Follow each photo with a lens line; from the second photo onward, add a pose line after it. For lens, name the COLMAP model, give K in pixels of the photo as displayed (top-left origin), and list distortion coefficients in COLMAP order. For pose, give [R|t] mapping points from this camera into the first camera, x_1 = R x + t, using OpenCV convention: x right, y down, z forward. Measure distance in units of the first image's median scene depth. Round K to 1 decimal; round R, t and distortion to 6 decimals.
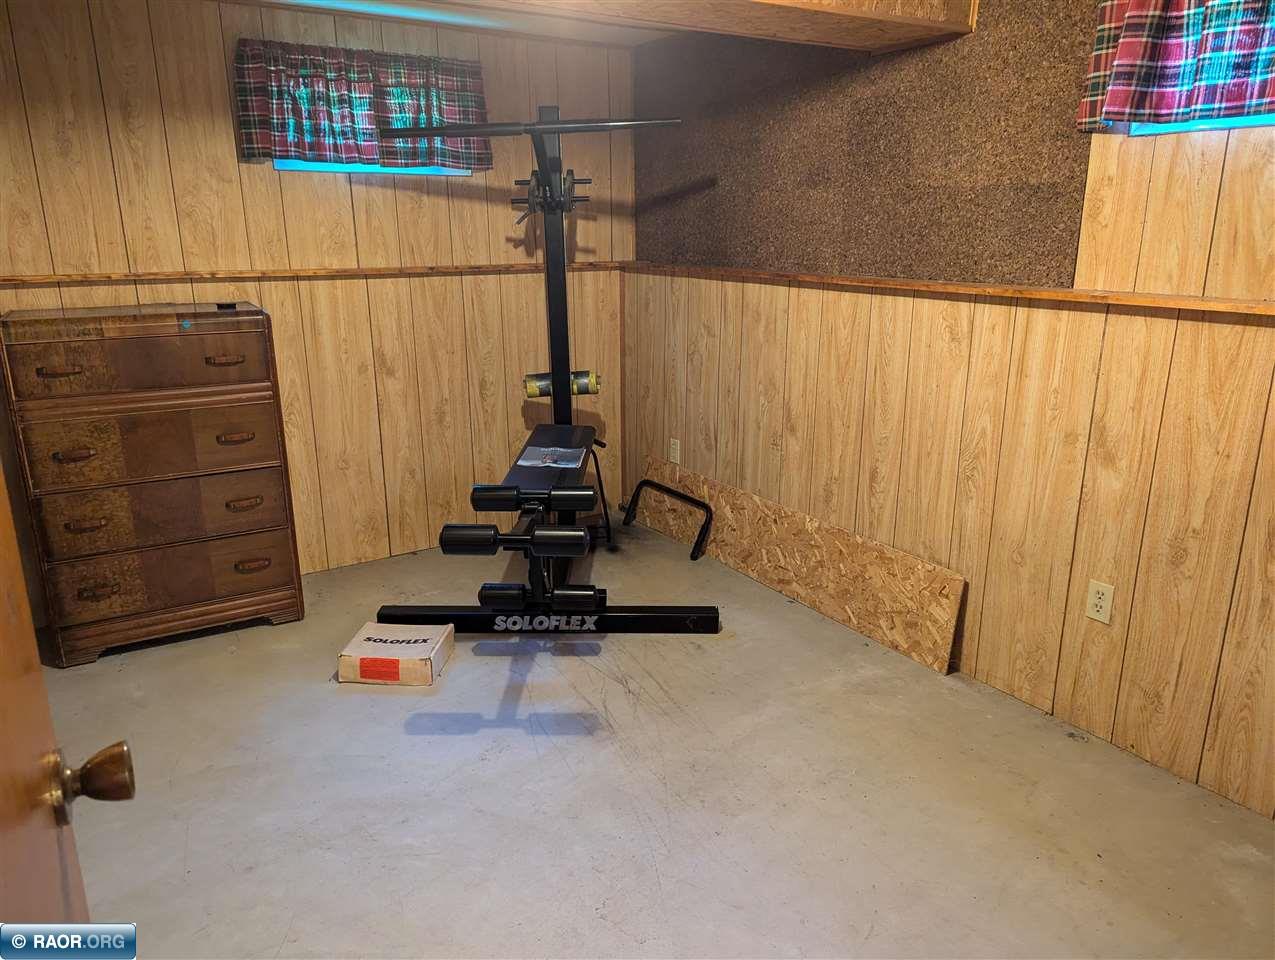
lens RADIAL K [[901.2, 0, 640.7], [0, 901.2, 482.0], [0, 0, 1]] dist [0.055402, -0.042733]
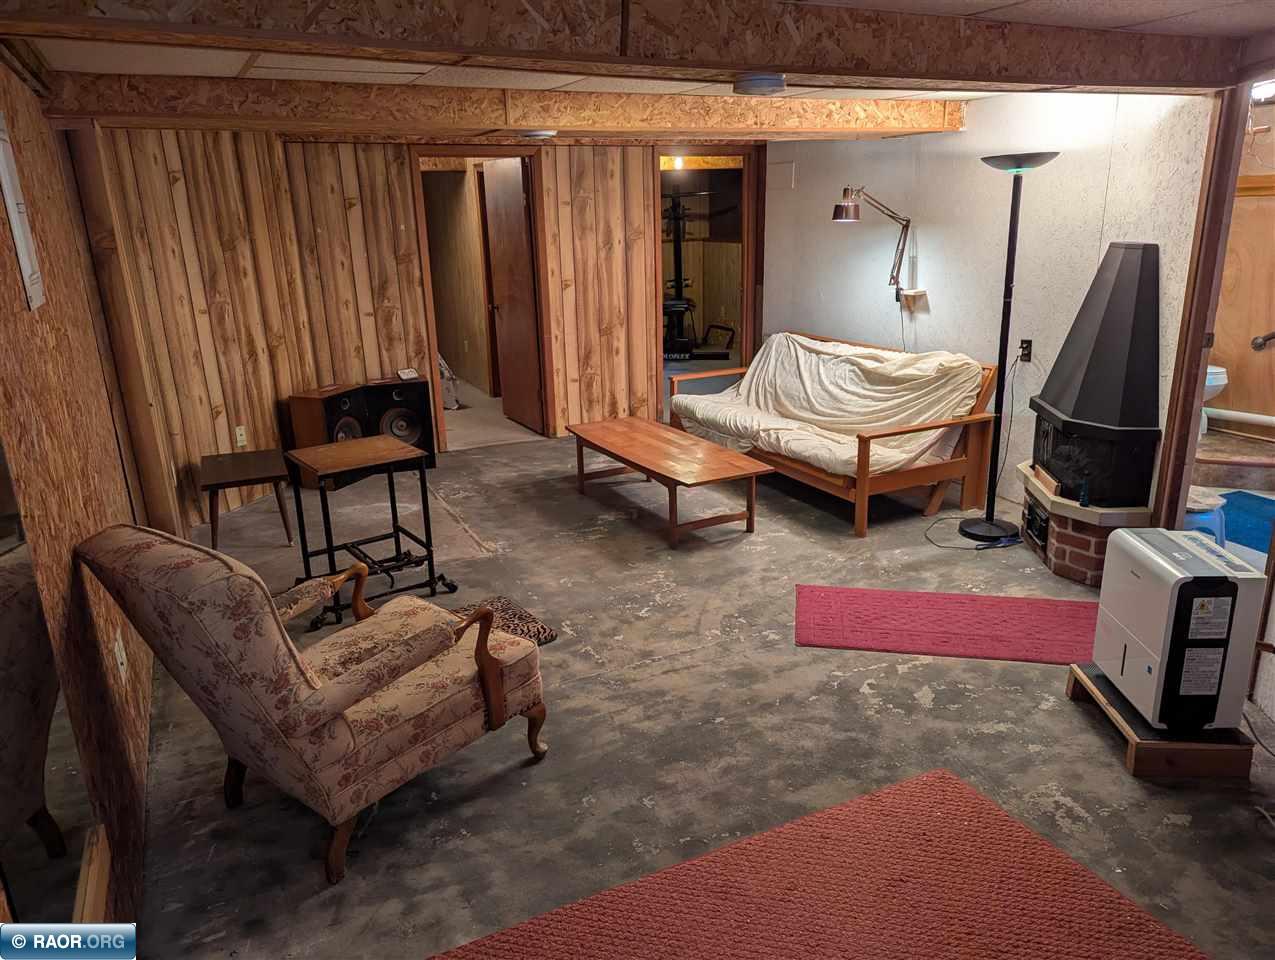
lens RADIAL K [[901.2, 0, 634.4], [0, 901.2, 481.0], [0, 0, 1]] dist [0.055402, -0.042733]
pose [[0.991420, 0.018812, -0.129354, 0.133192], [-0.016422, 0.999675, 0.019517, 0.407939], [0.129679, -0.017226, 0.991406, -1.614845]]
